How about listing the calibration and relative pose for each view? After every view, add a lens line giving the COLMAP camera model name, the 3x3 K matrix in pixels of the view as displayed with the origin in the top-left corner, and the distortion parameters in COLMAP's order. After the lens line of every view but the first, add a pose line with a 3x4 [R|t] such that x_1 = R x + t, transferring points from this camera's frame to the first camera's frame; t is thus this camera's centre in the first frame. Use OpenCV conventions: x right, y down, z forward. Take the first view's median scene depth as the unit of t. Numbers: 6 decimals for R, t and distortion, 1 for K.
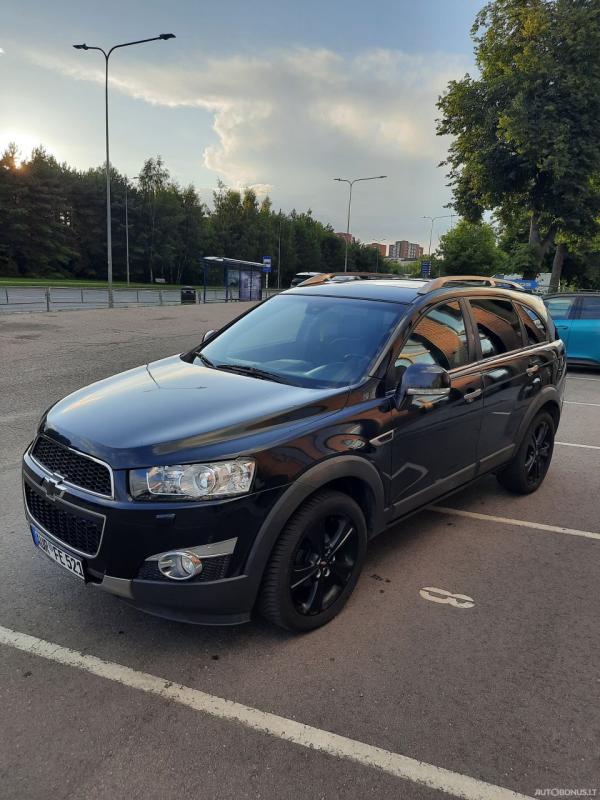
lens RADIAL K [[579.7, 0, 300.0], [0, 579.7, 400.0], [0, 0, 1]] dist [0.023768, -0.009434]
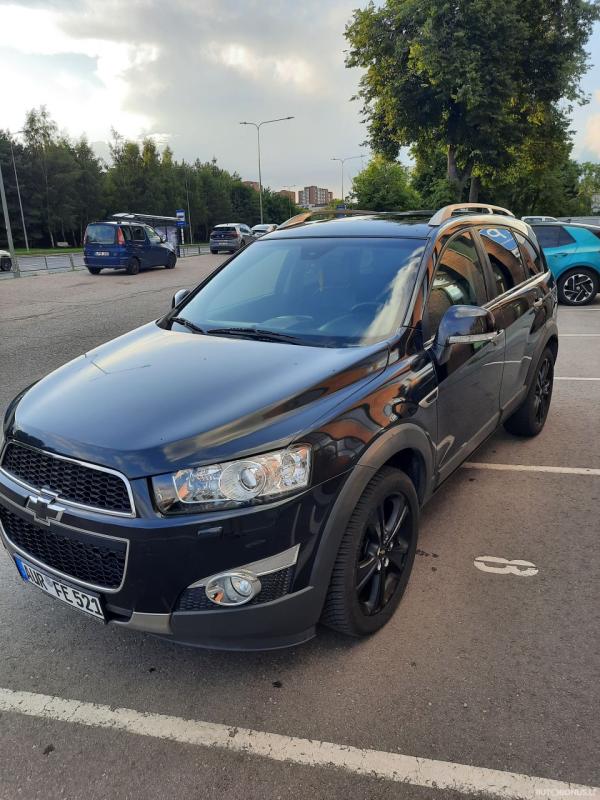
lens RADIAL K [[579.7, 0, 300.0], [0, 579.7, 400.0], [0, 0, 1]] dist [0.023768, -0.009434]
pose [[0.986746, -0.106625, 0.122329, -0.115422], [0.096576, 0.991660, 0.085345, -0.017446], [-0.130408, -0.072400, 0.988813, 0.138962]]
